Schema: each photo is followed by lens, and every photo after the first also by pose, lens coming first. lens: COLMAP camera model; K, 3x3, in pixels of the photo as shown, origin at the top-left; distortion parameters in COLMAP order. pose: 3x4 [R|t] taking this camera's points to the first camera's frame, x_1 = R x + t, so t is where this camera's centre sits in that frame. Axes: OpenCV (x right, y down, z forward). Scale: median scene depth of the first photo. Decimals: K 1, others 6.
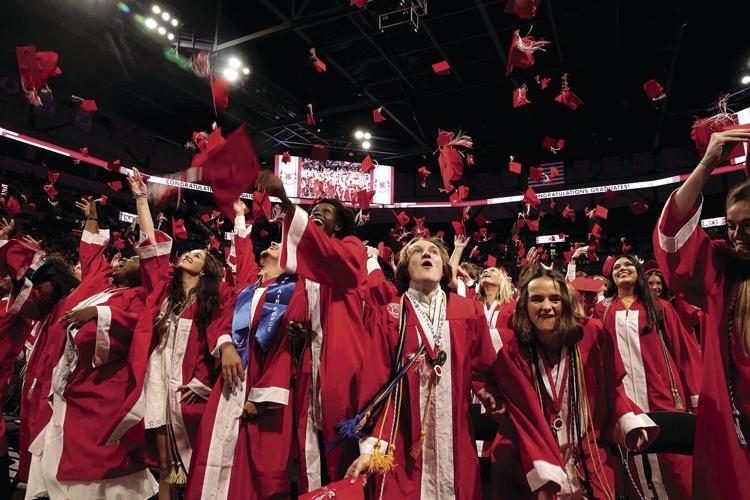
lens RADIAL K [[530.2, 0, 372.8], [0, 530.2, 248.3], [0, 0, 1]] dist [-0.001715, 0.002824]
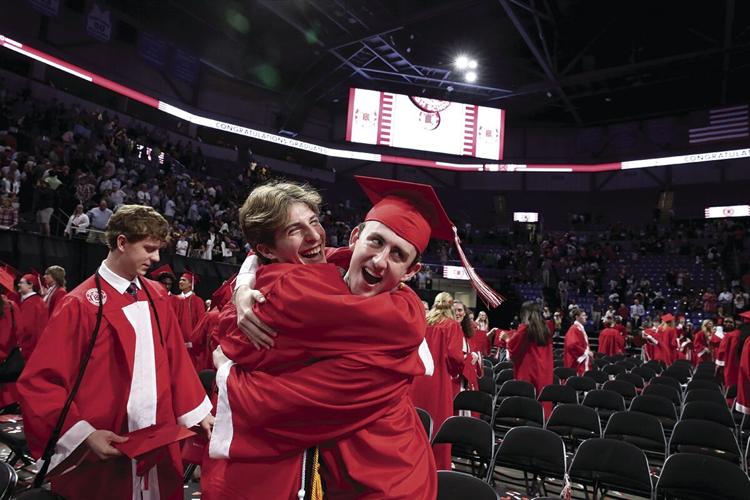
lens RADIAL K [[530.2, 0, 372.8], [0, 530.2, 249.0], [0, 0, 1]] dist [-0.001715, 0.002824]
pose [[0.988231, 0.042440, -0.146966, -0.035699], [-0.038622, 0.998841, 0.028739, 0.038827], [0.148015, -0.022724, 0.988724, 0.296117]]
